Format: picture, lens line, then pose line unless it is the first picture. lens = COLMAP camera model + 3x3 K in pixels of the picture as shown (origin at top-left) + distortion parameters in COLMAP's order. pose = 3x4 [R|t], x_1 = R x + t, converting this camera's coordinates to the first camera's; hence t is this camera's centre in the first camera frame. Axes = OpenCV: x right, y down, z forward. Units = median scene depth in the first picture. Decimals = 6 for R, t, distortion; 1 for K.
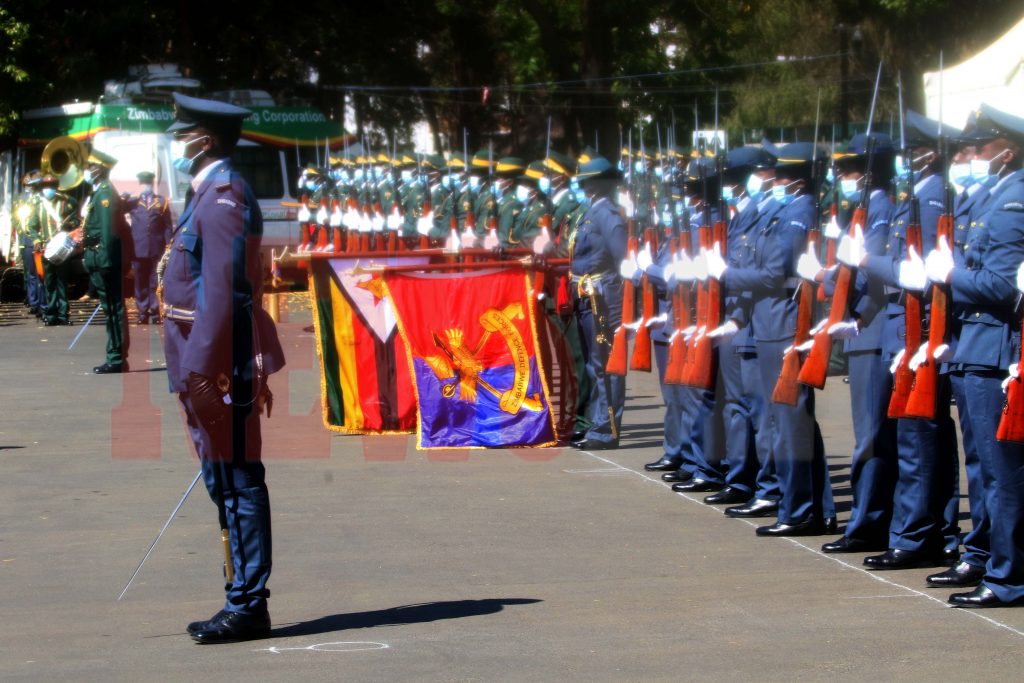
lens RADIAL K [[5379.9, 0, 512.0], [0, 5379.9, 341.5], [0, 0, 1]] dist [-0.882234, -4.422366]
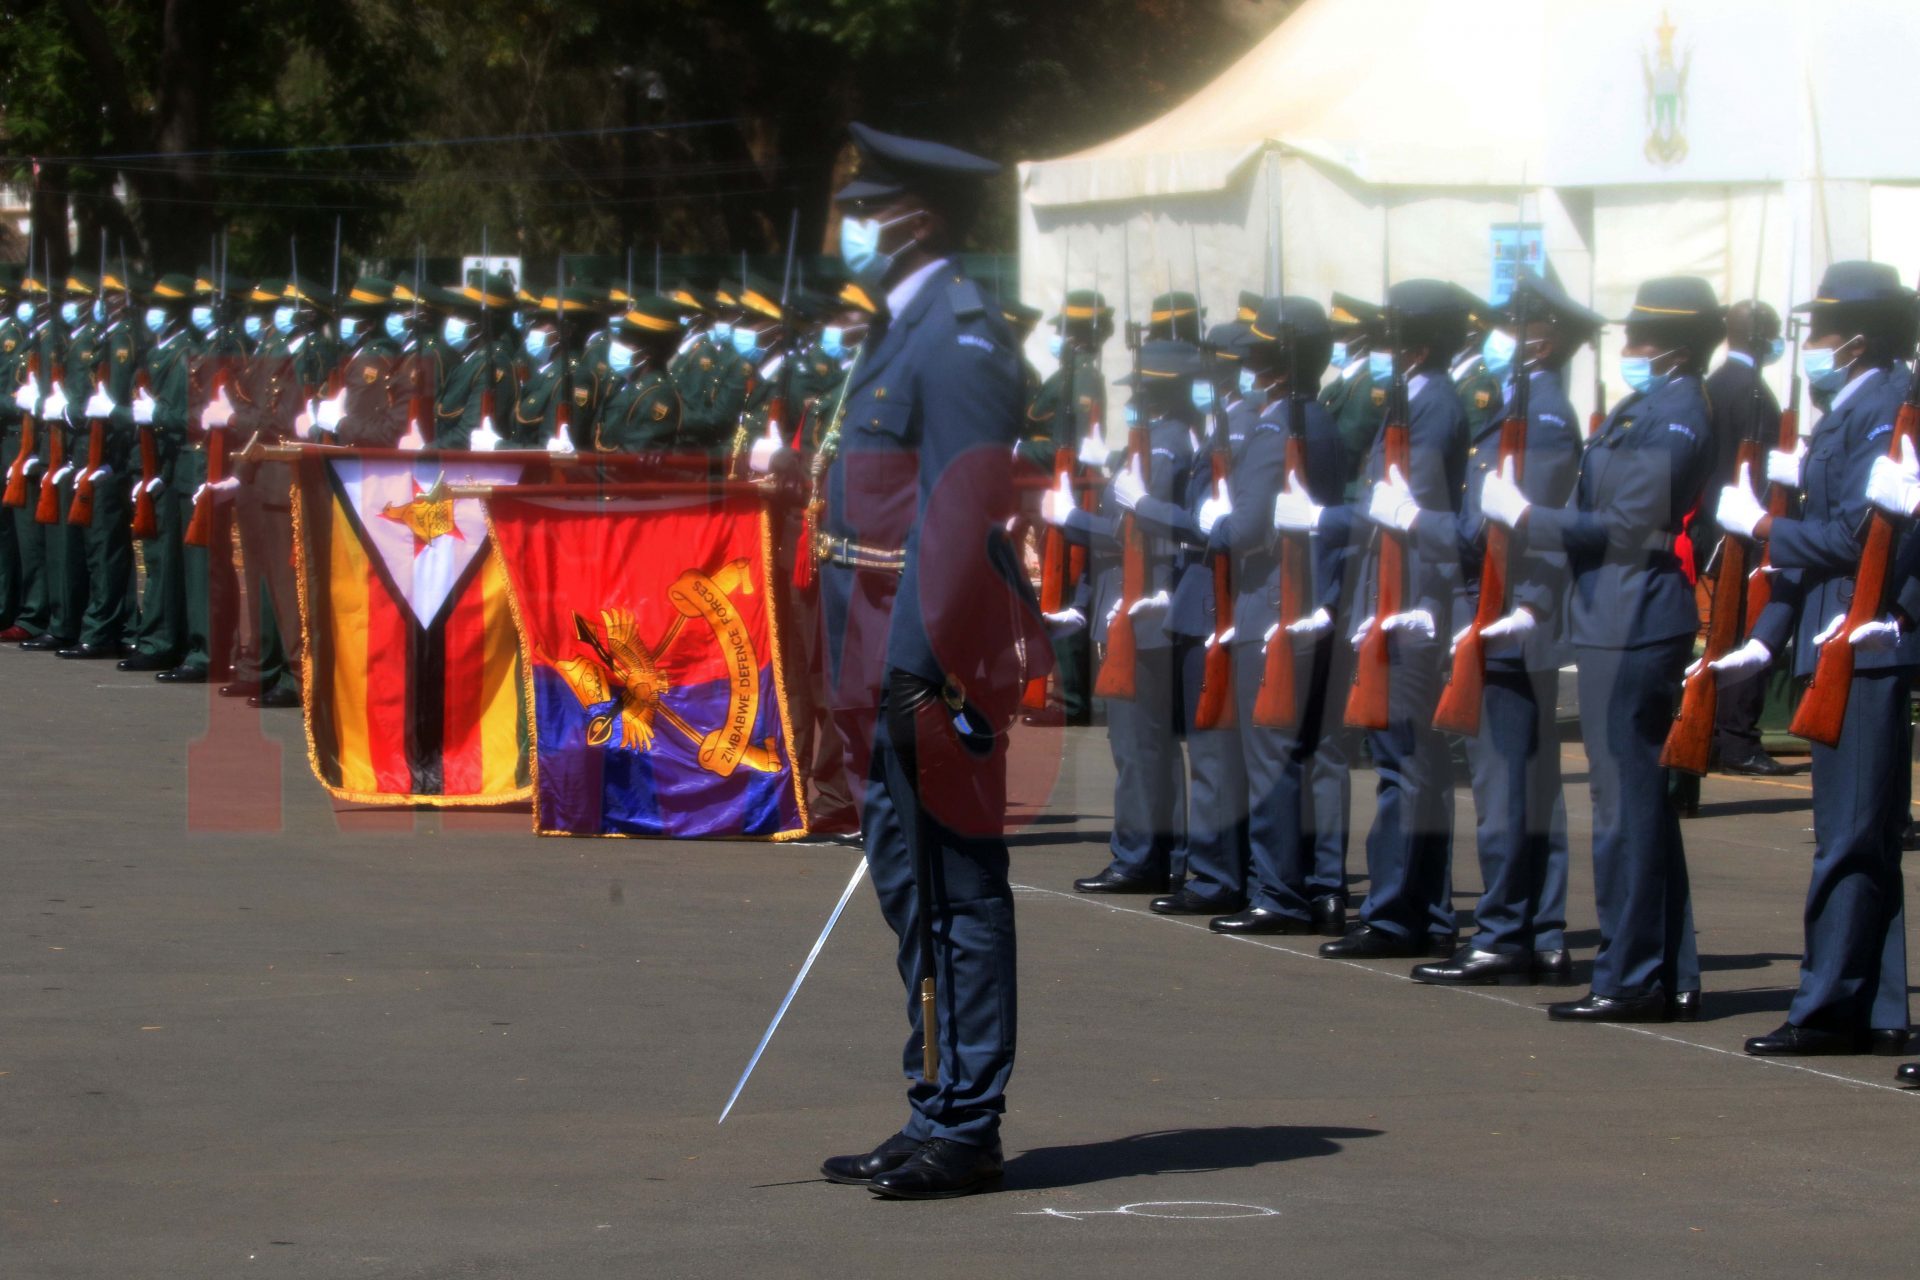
lens RADIAL K [[10087.3, 0, 960.0], [0, 10087.3, 640.0], [0, 0, 1]] dist [-0.882234, -4.422366]
pose [[0.990209, 0.033865, 0.135421, -0.146275], [-0.033492, 0.999426, -0.005033, 0.005929], [-0.135514, 0.000448, 0.990775, 0.032880]]
